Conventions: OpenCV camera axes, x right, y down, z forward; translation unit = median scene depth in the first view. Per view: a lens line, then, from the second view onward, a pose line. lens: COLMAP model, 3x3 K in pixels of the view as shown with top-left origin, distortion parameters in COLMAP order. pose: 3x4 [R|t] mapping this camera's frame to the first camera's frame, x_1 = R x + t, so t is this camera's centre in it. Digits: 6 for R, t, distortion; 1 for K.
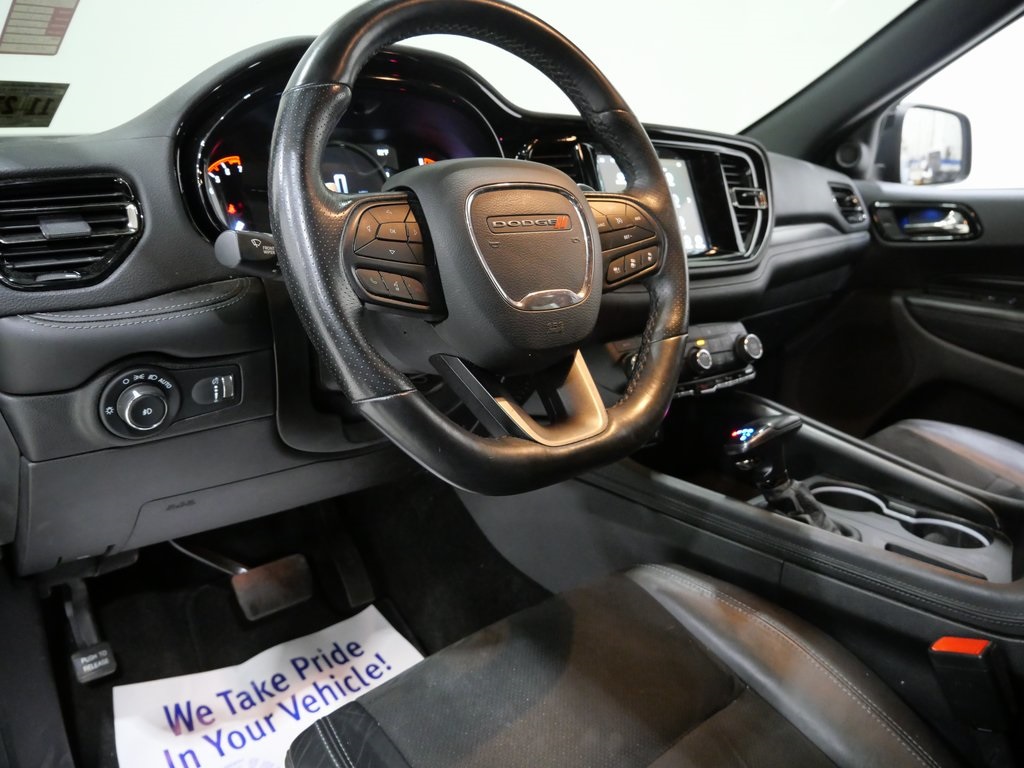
lens RADIAL K [[745.5, 0, 512.0], [0, 745.5, 384.0], [0, 0, 1]] dist [-0.030083, 0.004484]
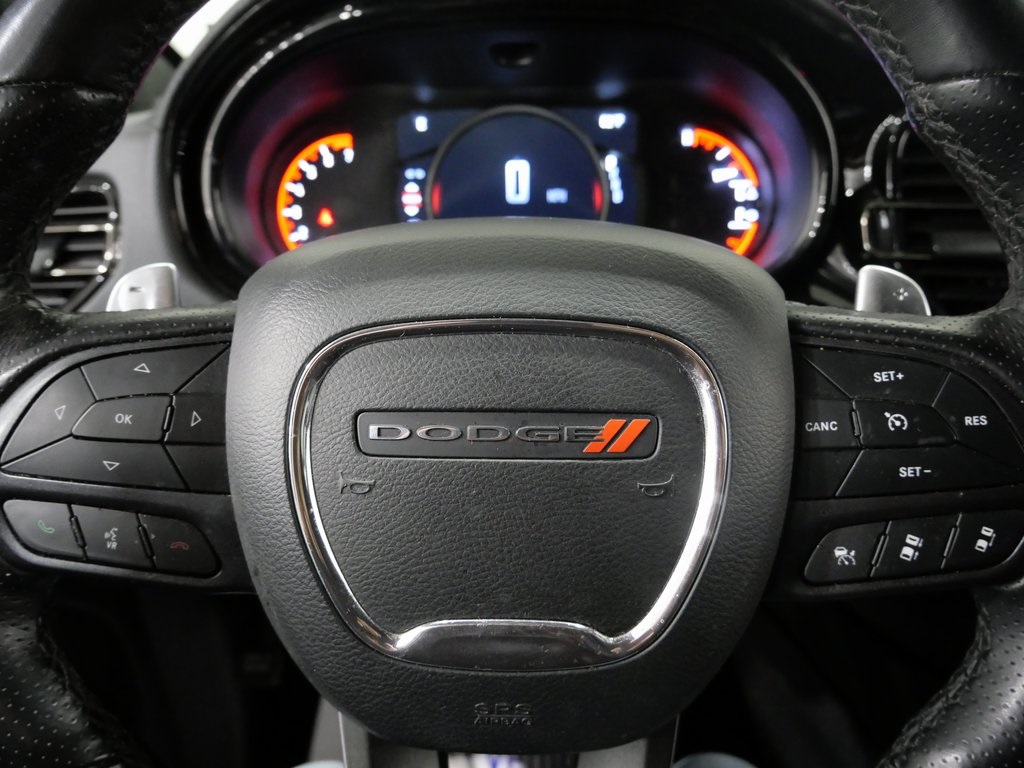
lens RADIAL K [[745.5, 0, 512.0], [0, 745.5, 384.0], [0, 0, 1]] dist [-0.030083, 0.004484]
pose [[0.738027, 0.262852, -0.621469, 0.207160], [-0.168047, 0.963588, 0.207988, -0.260793], [0.653510, -0.049064, 0.755326, 0.595865]]
